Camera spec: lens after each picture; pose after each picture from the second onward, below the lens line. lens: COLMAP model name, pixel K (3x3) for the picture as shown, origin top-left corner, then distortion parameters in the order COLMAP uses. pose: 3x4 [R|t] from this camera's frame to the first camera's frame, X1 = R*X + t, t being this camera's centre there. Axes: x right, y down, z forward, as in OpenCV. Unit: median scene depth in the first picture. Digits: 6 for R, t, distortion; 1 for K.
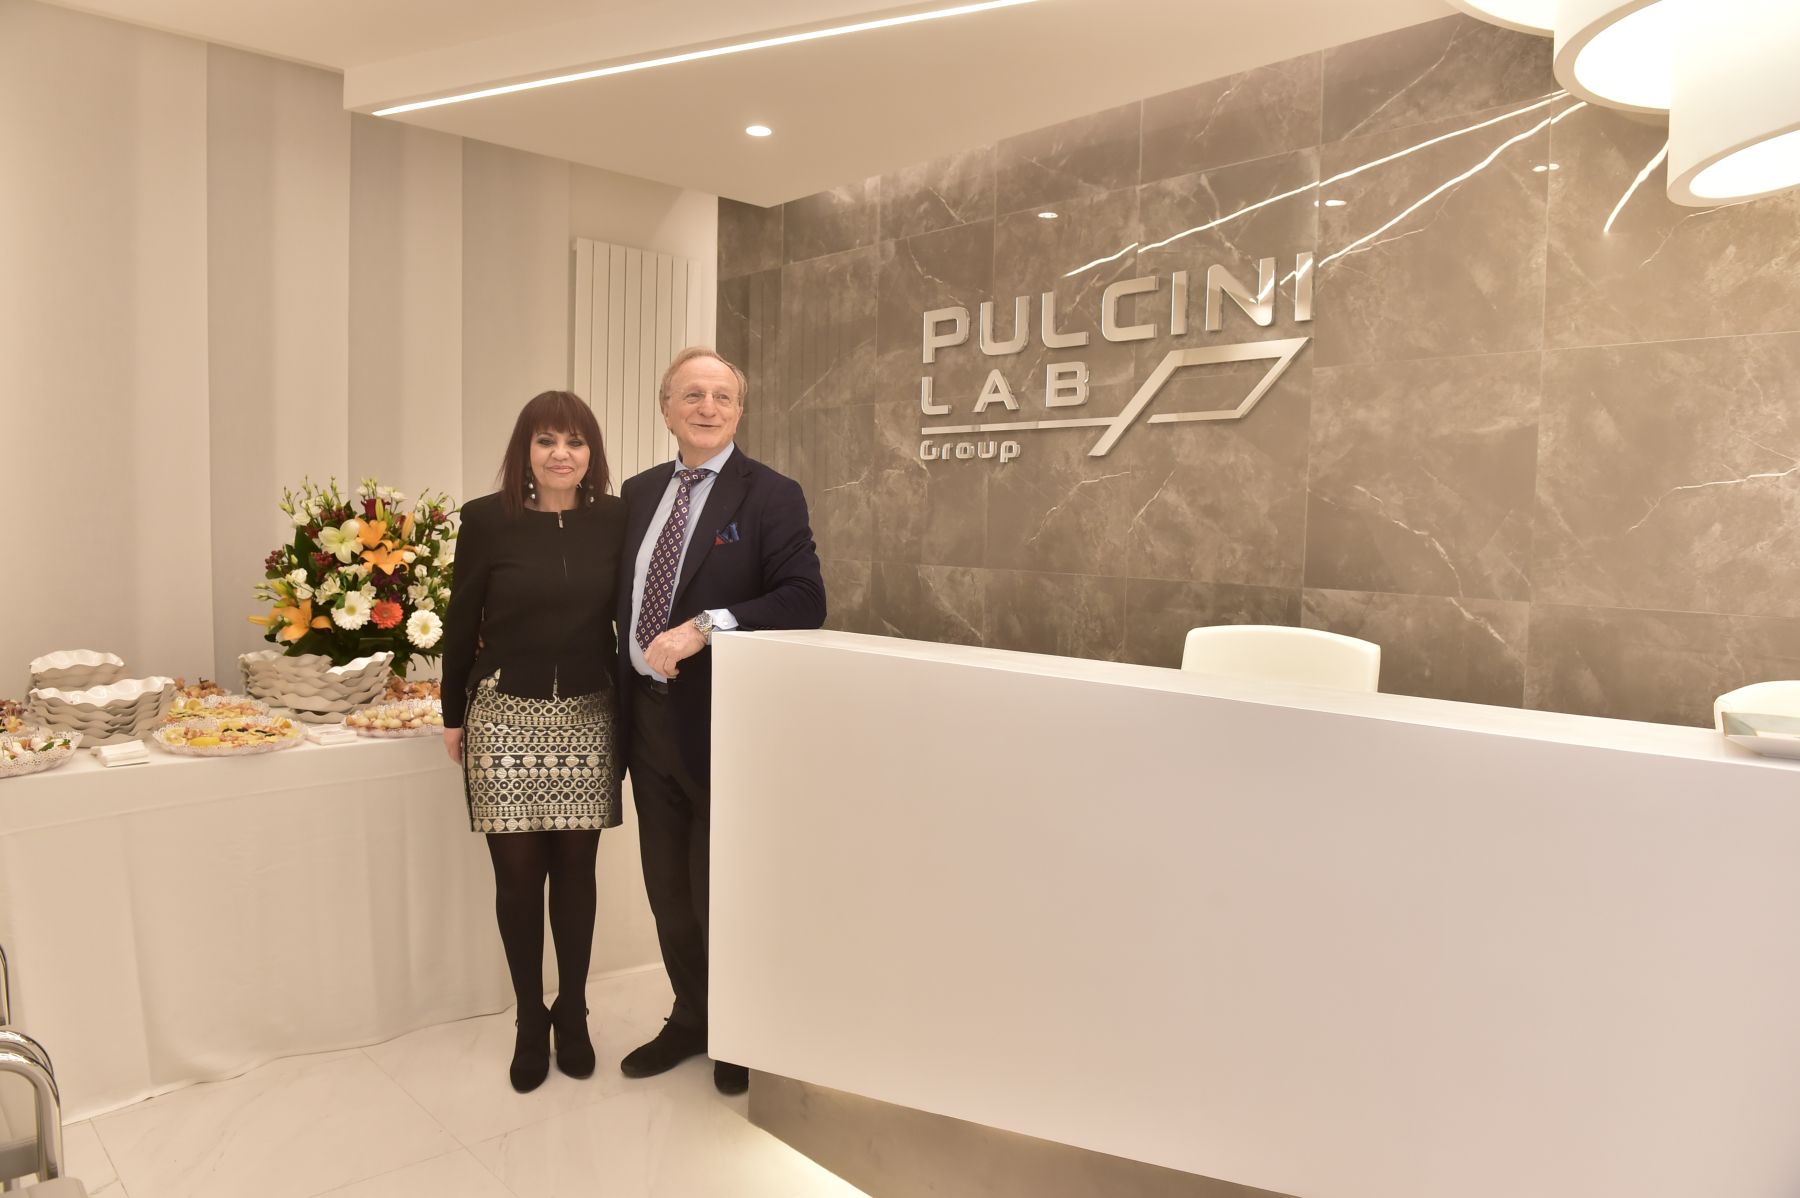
lens RADIAL K [[1224.6, 0, 900.0], [0, 1224.6, 599.0], [0, 0, 1]] dist [-0.047633, -0.006368]
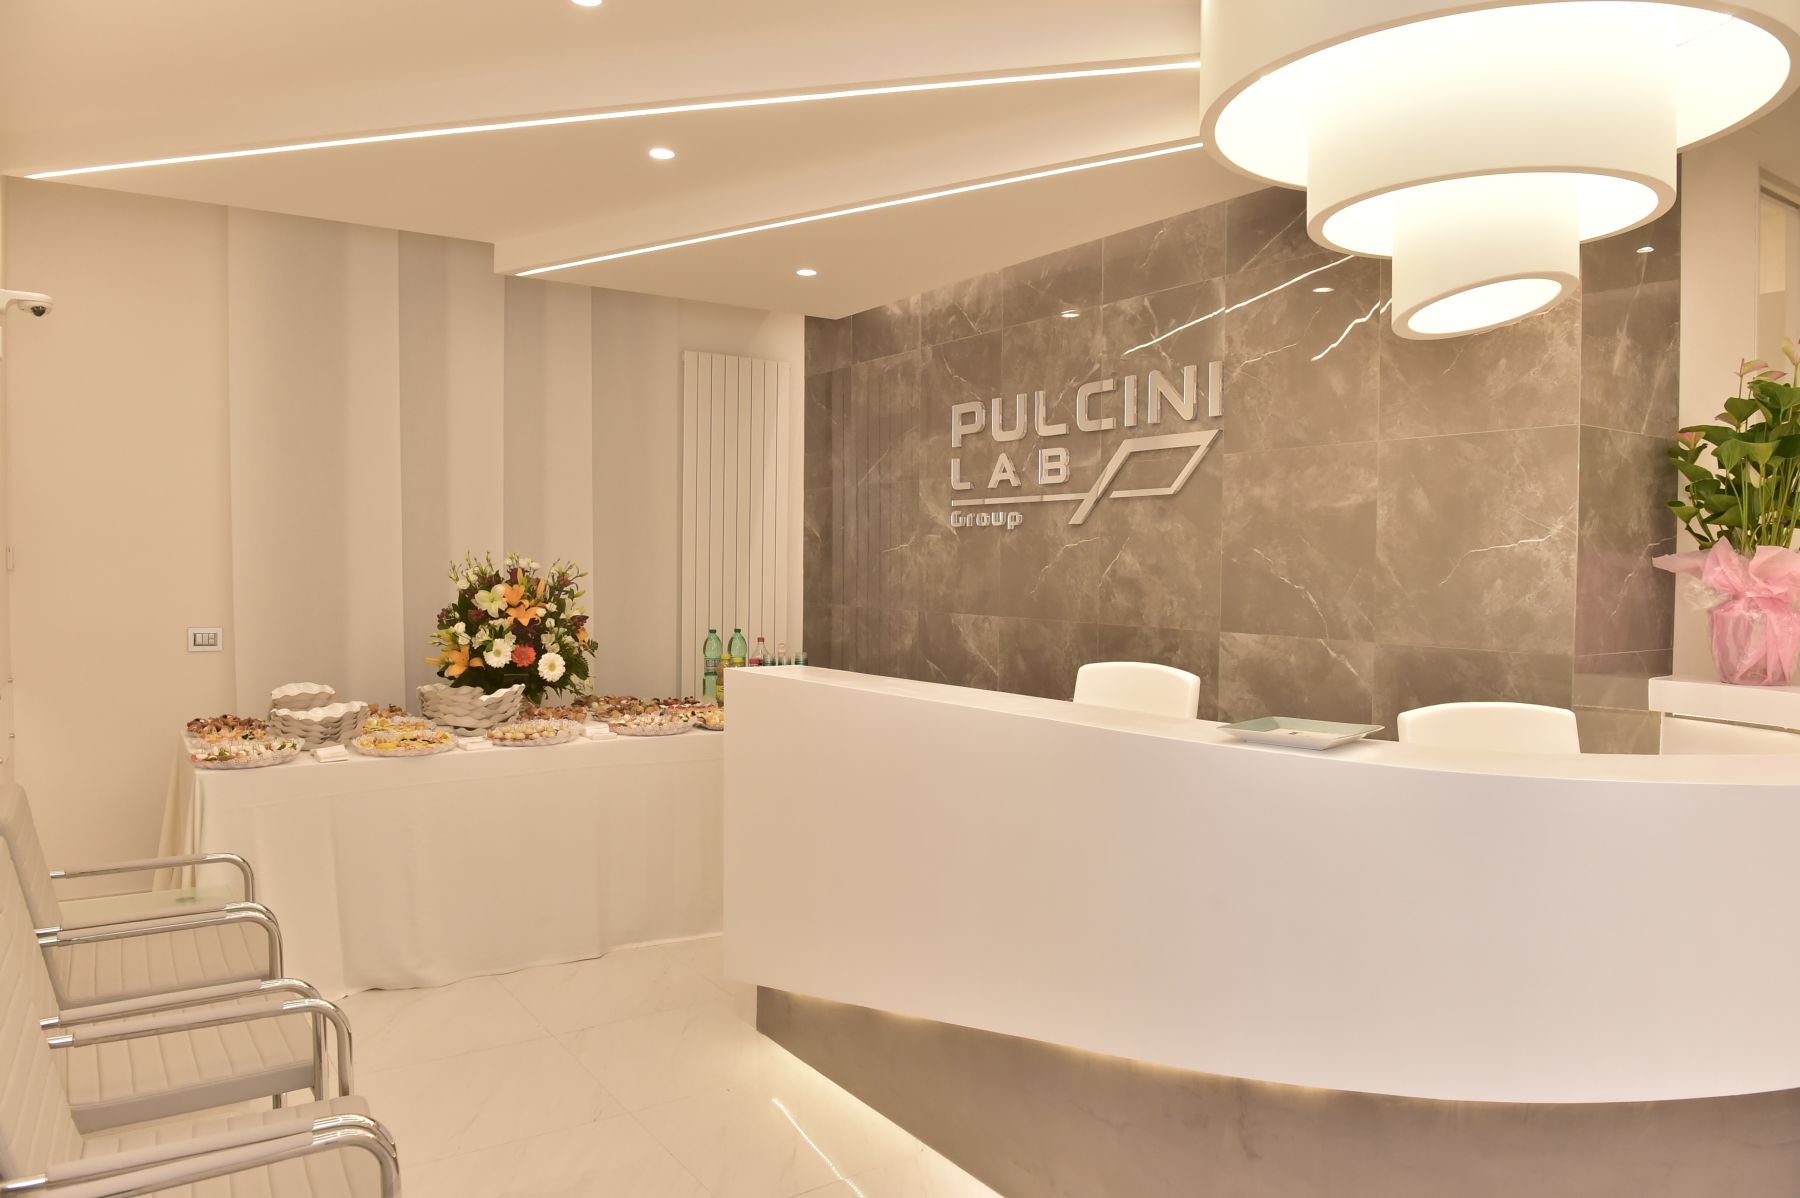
lens RADIAL K [[1224.6, 0, 900.0], [0, 1224.6, 599.0], [0, 0, 1]] dist [-0.047633, -0.006368]
pose [[0.988347, -0.010895, -0.151826, 0.186404], [0.005917, 0.999431, -0.033201, -0.002993], [0.152101, 0.031916, 0.987849, -0.252549]]
